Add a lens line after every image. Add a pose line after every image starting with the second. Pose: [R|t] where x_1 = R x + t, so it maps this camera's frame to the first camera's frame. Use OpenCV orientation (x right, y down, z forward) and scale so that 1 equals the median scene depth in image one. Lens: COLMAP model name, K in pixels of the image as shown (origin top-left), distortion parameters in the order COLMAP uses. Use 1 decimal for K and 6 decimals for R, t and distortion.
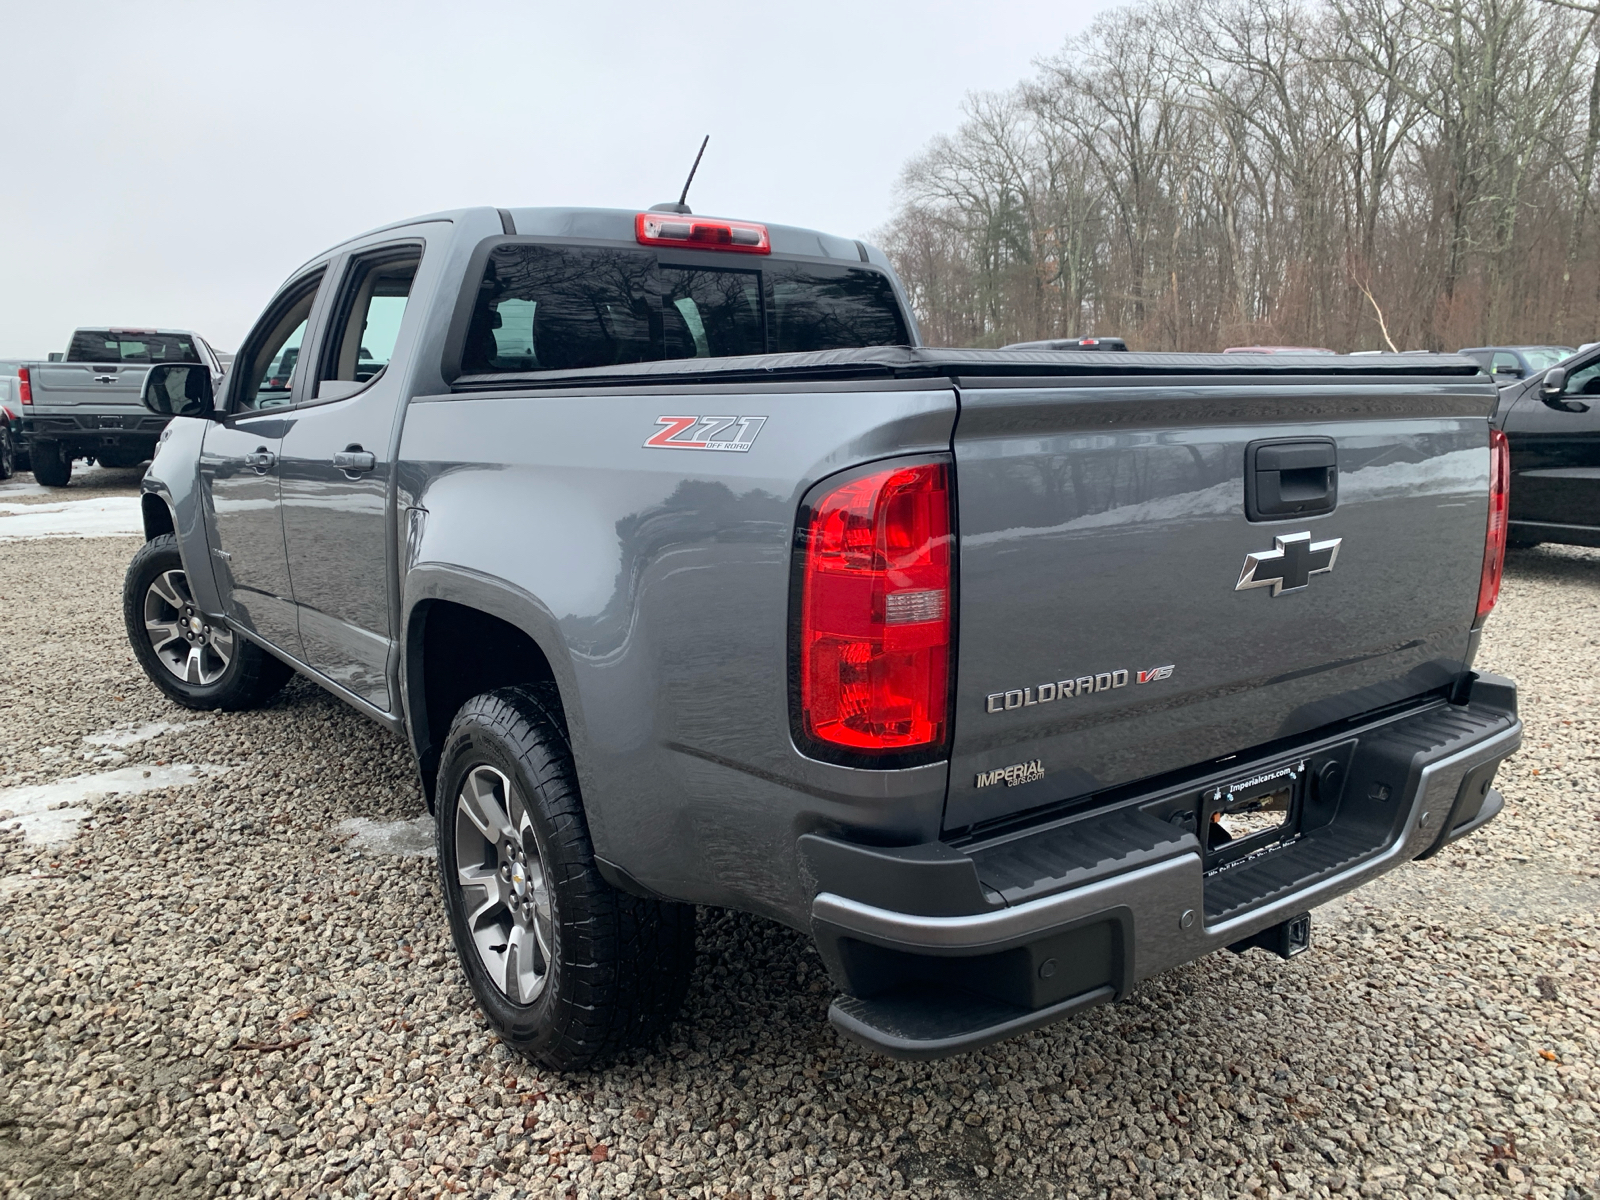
lens RADIAL K [[1228.2, 0, 804.8], [0, 1228.2, 598.2], [0, 0, 1]] dist [0.056152, -0.016097]
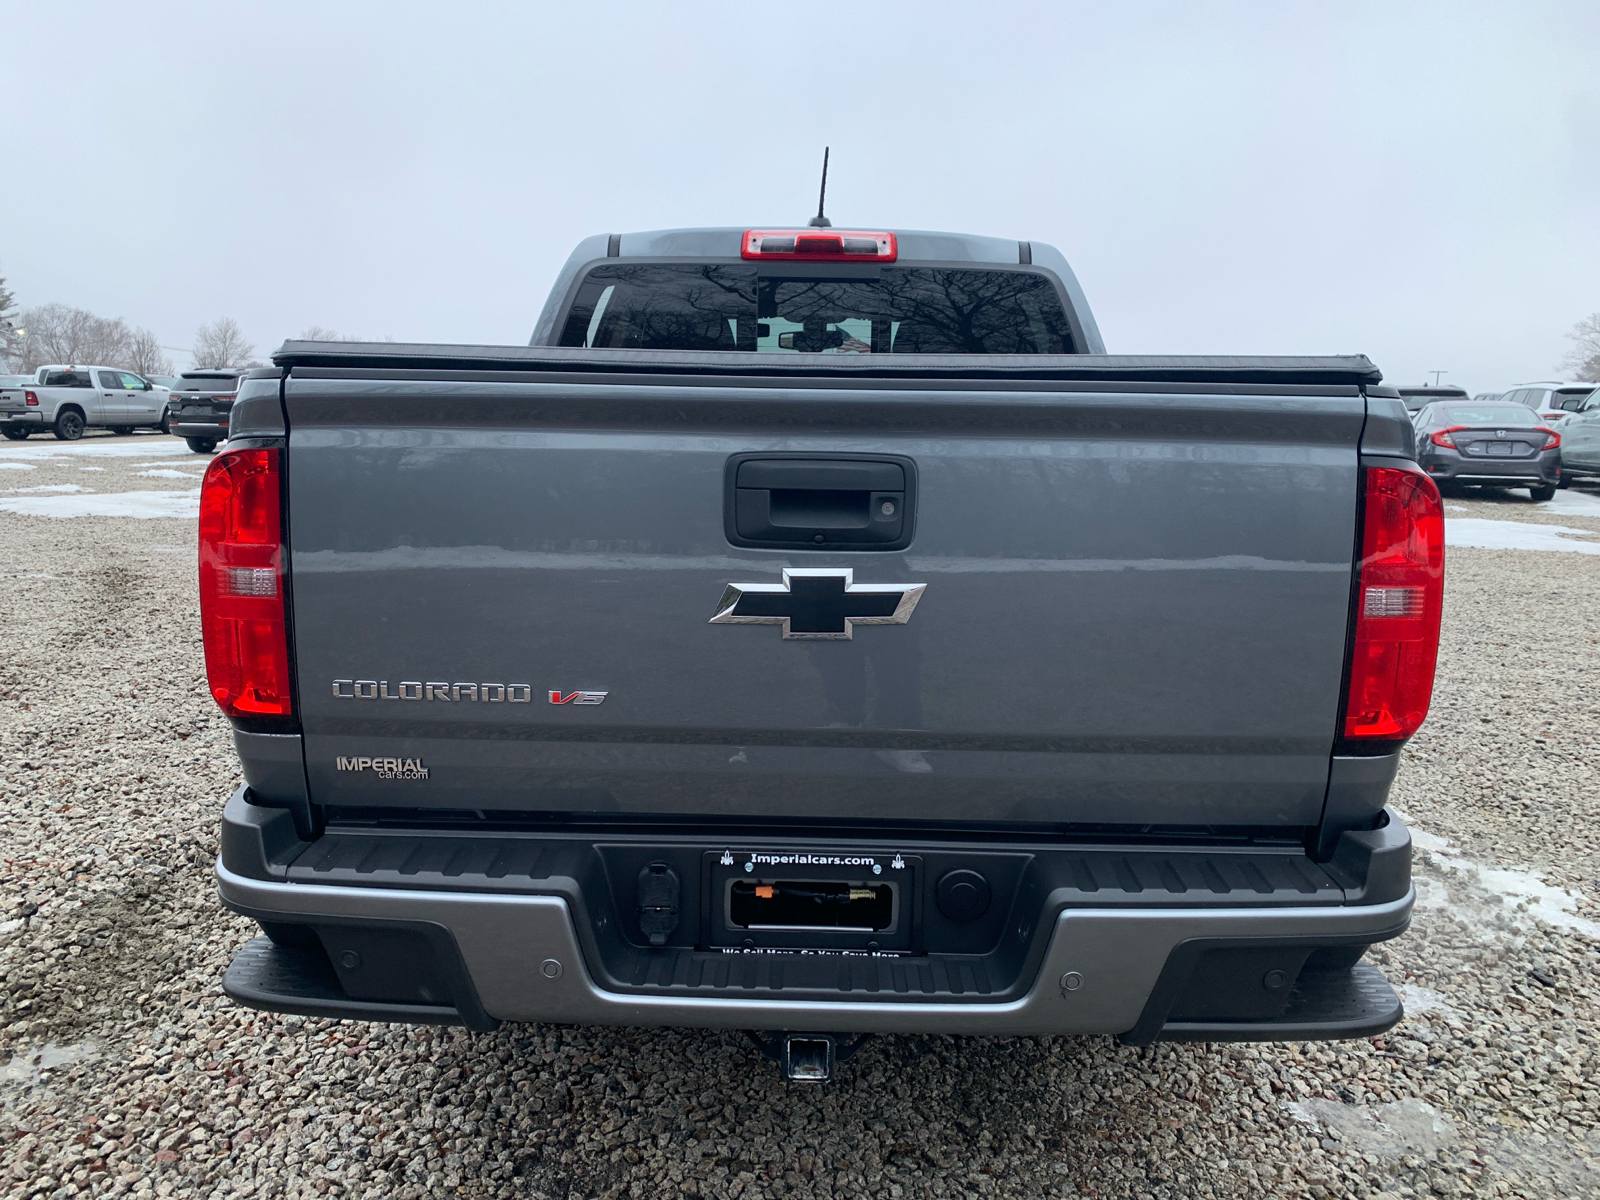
lens RADIAL K [[1228.2, 0, 793.5], [0, 1228.2, 605.3], [0, 0, 1]] dist [0.056152, -0.016097]
pose [[0.791714, 0.114590, -0.600049, 0.859024], [-0.124565, 0.991895, 0.025066, -0.044897], [0.598057, 0.054900, 0.799571, 0.325308]]
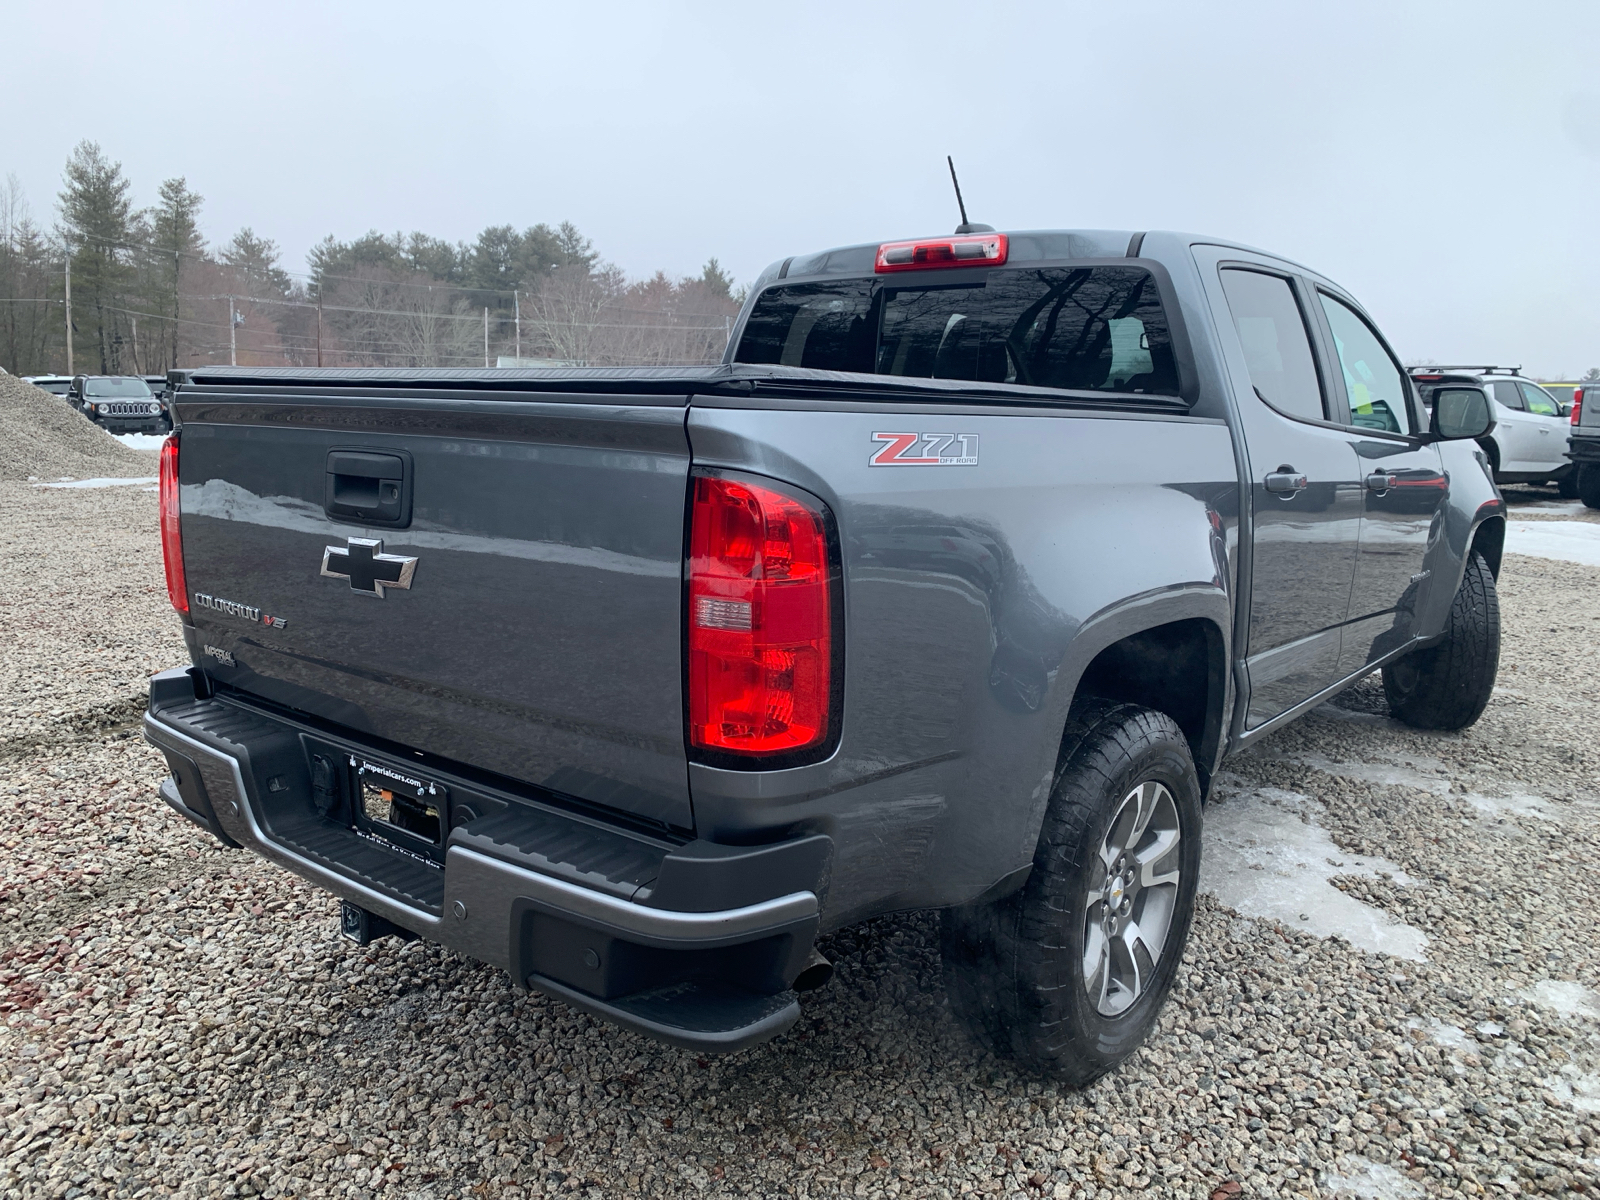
lens RADIAL K [[1228.2, 0, 790.1], [0, 1228.2, 605.9], [0, 0, 1]] dist [0.056152, -0.016097]
pose [[0.240648, 0.170945, -0.955440, 1.457972], [-0.183780, 0.974587, 0.128082, -0.192445], [0.953055, 0.144768, 0.265948, 1.048639]]
